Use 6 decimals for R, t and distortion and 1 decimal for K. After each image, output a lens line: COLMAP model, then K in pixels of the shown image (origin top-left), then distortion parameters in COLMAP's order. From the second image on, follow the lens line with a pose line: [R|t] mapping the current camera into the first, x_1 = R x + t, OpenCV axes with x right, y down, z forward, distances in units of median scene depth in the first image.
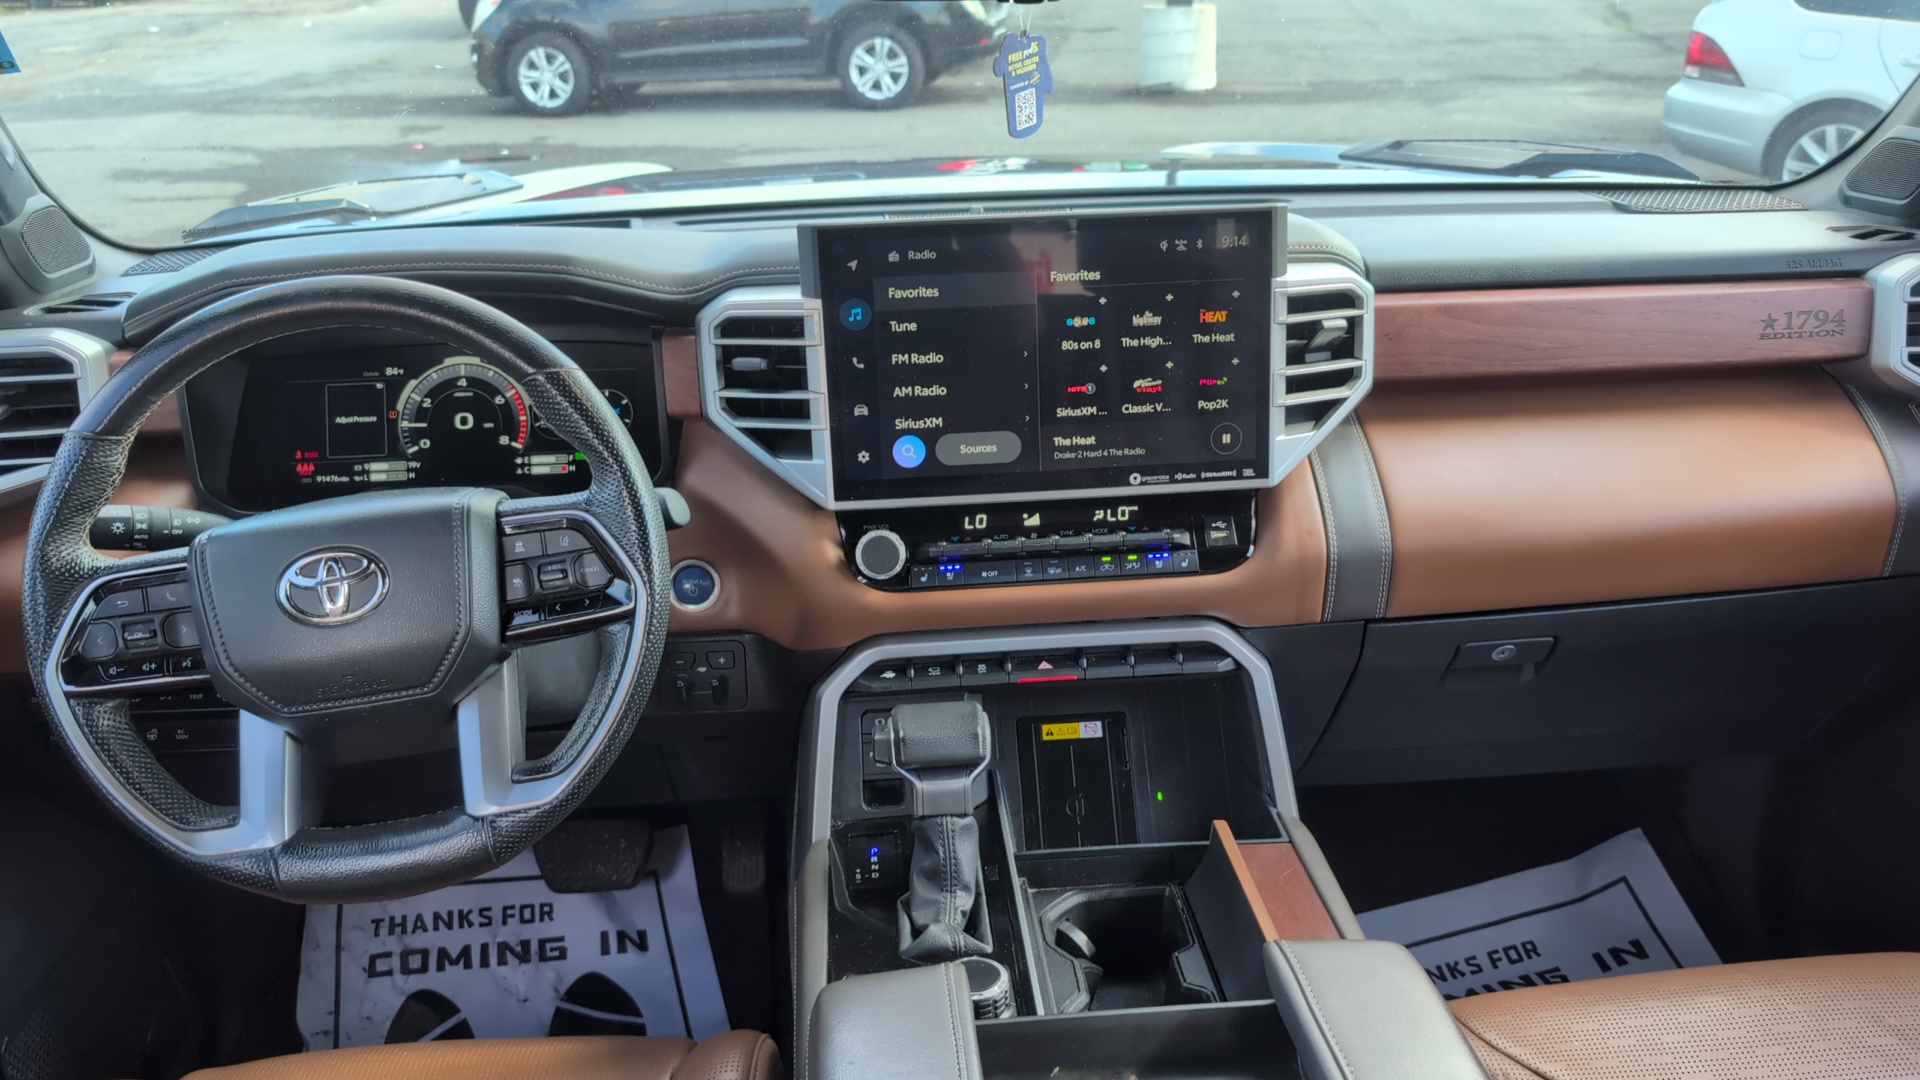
lens RADIAL K [[1615.4, 0, 971.2], [0, 1615.4, 570.2], [0, 0, 1]] dist [0.110318, -0.302653]
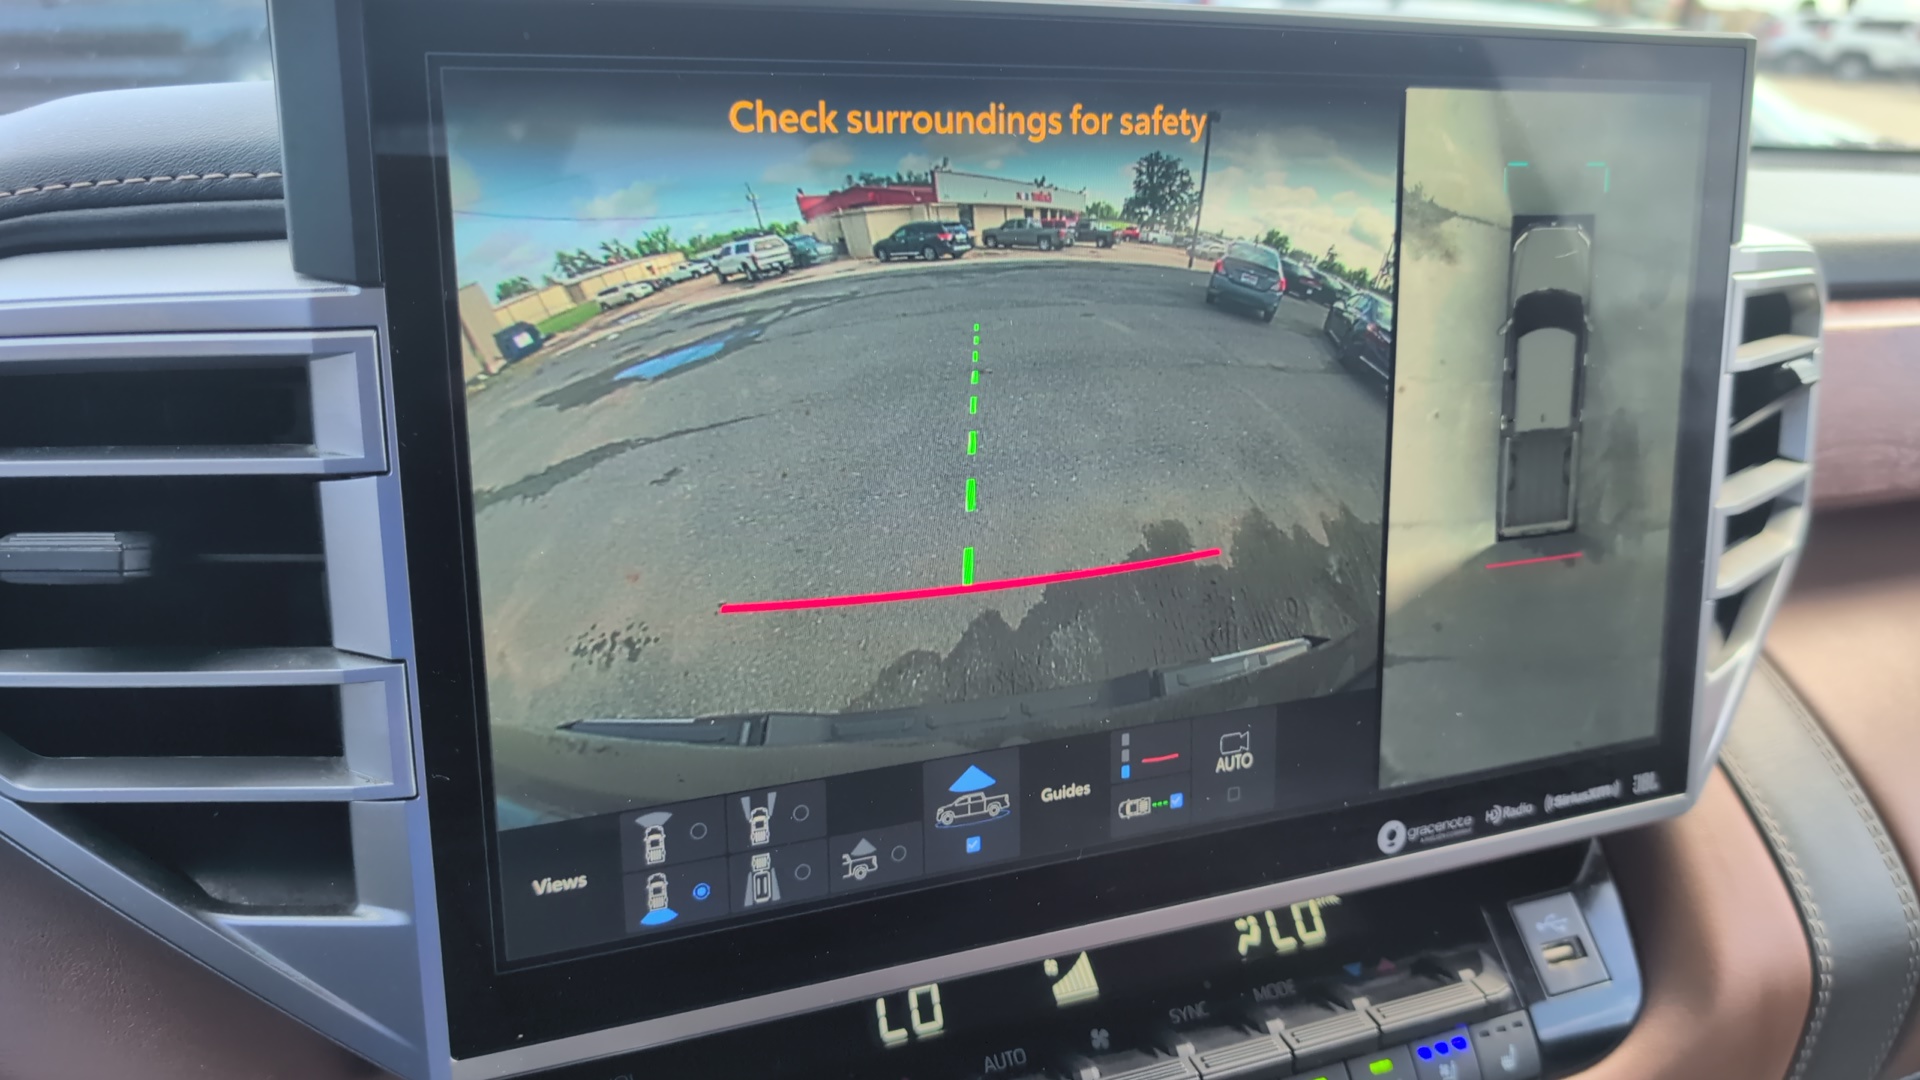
lens RADIAL K [[1619.7, 0, 971.3], [0, 1619.7, 541.2], [0, 0, 1]] dist [0.112219, -0.292828]
pose [[0.940406, -0.045036, 0.337057, -0.088812], [0.066168, 0.996480, -0.051468, -0.103962], [-0.333553, 0.070703, 0.940076, 0.700226]]
